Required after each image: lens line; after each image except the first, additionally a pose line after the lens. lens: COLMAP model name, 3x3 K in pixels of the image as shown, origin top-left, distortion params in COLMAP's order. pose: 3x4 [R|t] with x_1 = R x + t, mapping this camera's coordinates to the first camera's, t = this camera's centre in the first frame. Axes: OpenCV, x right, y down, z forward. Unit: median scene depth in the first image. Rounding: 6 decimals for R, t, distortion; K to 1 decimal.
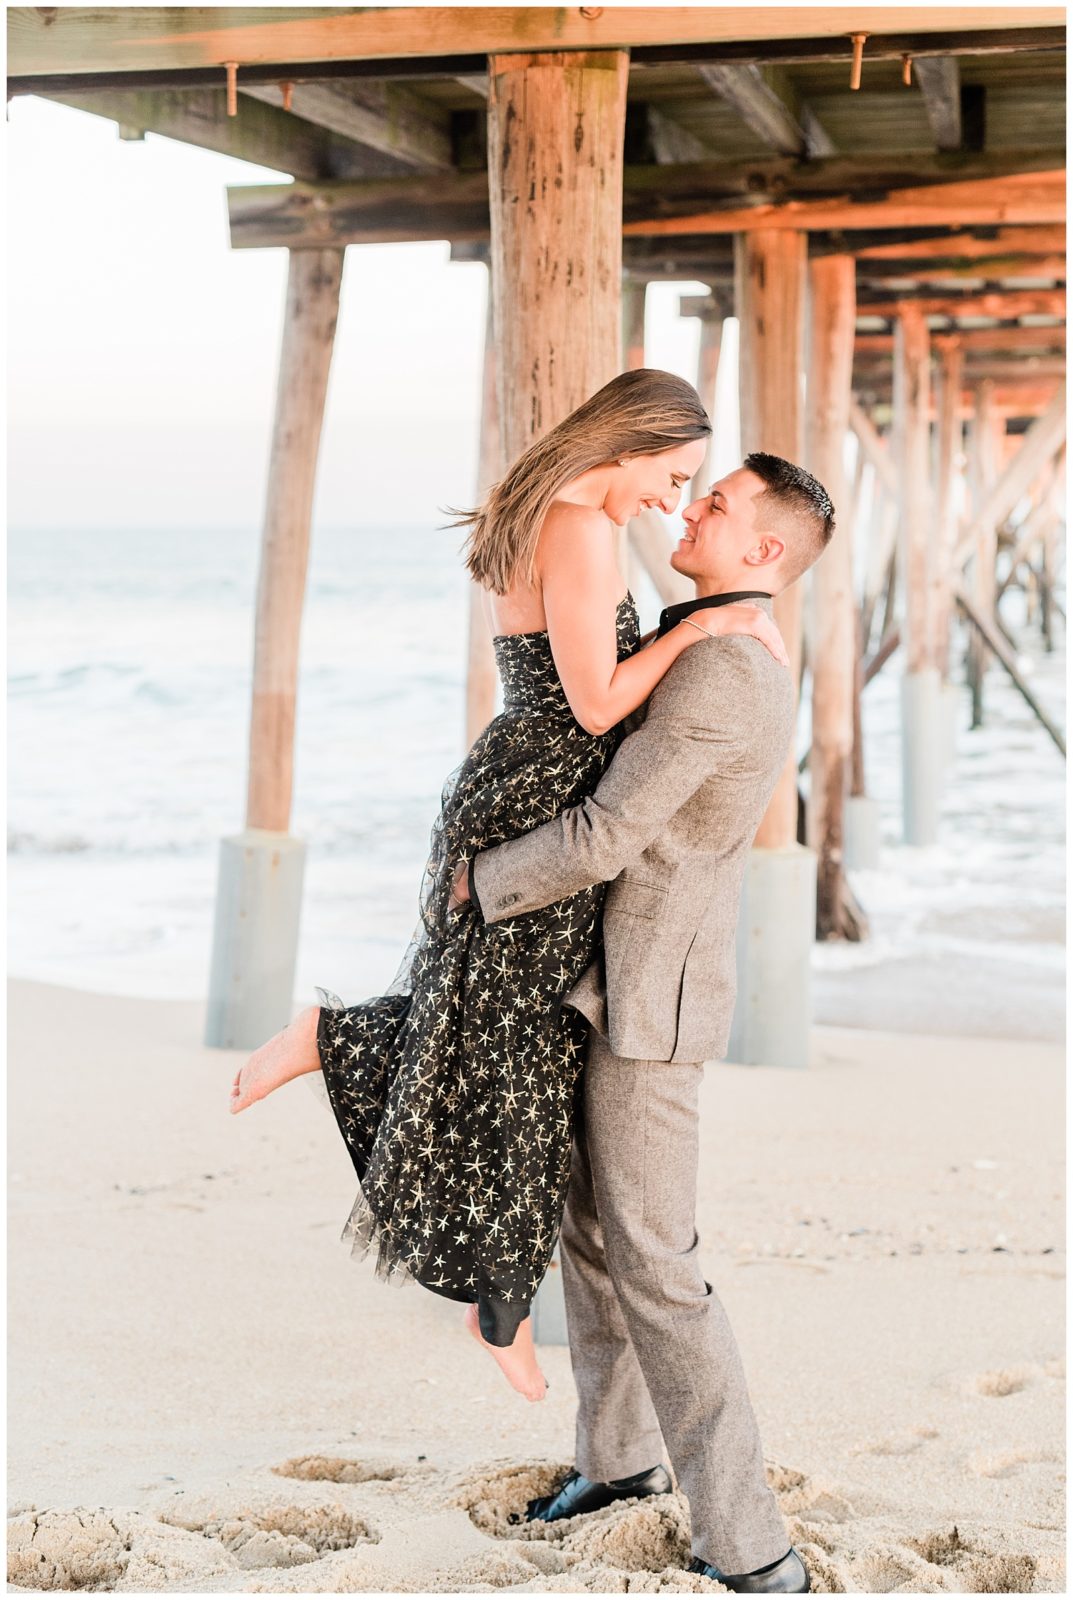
lens RADIAL K [[2367.0, 0, 537.5], [0, 2367.0, 800.4], [0, 0, 1]] dist [0.021636, 0.000000]
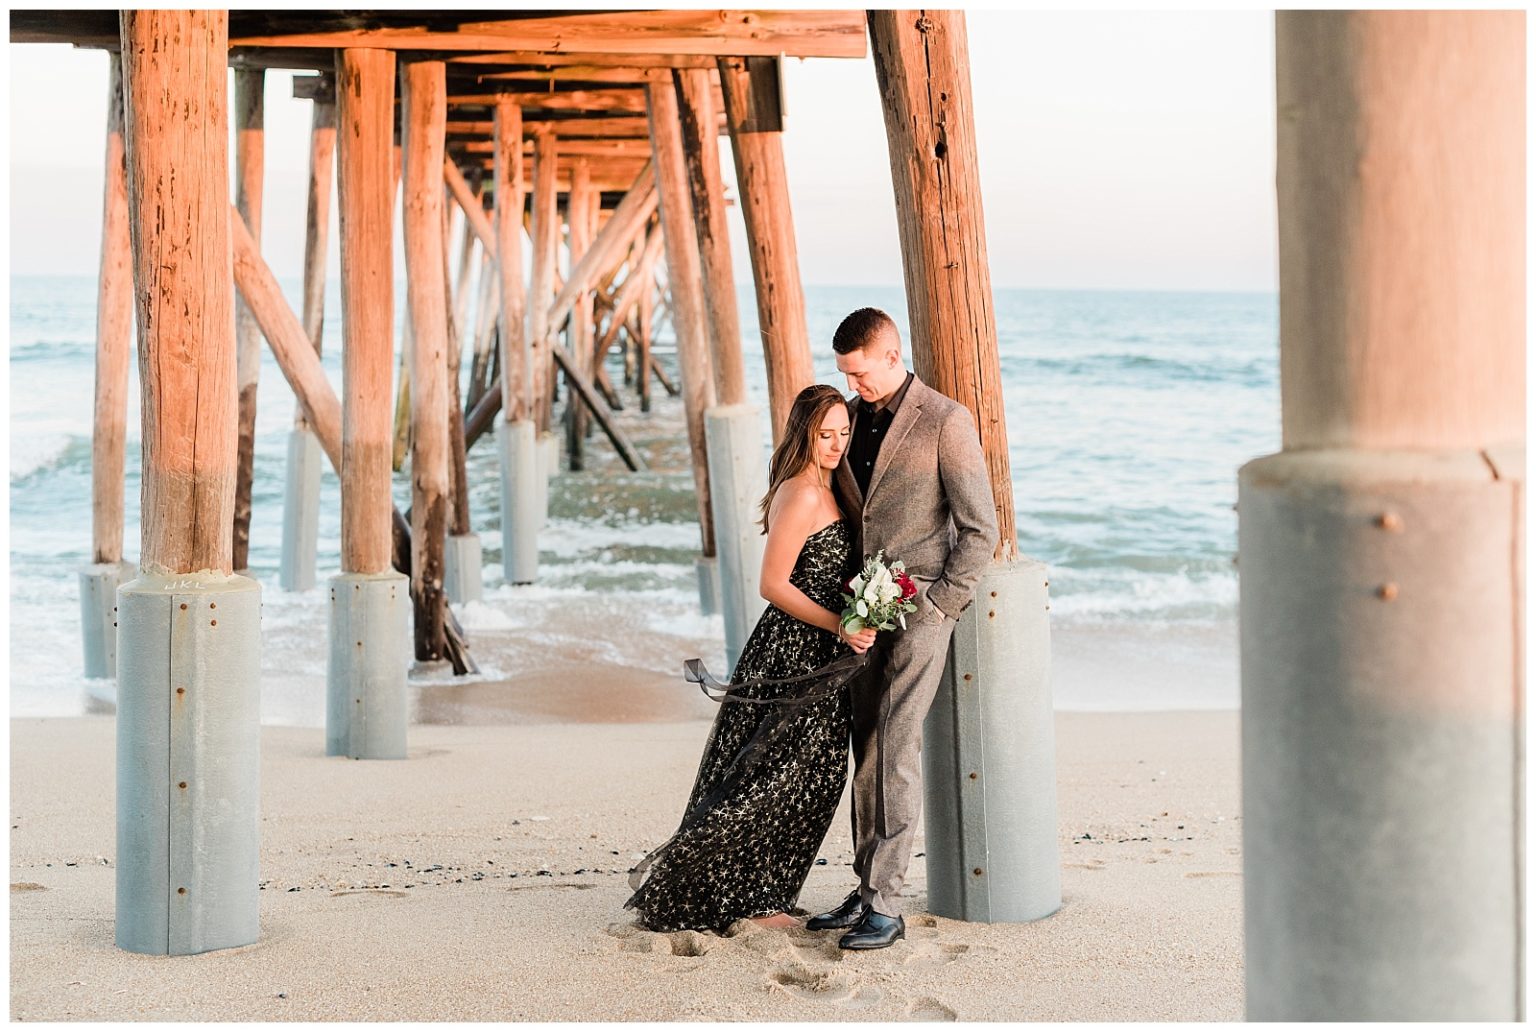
lens RADIAL K [[2272.3, 0, 776.2], [0, 2272.3, 512.5], [0, 0, 1]] dist [0.021636, 0.000000]
pose [[0.965332, -0.009835, 0.260839, -0.001092], [0.013761, 0.999818, -0.013232, 0.008381], [-0.260661, 0.016363, 0.965292, -0.145052]]
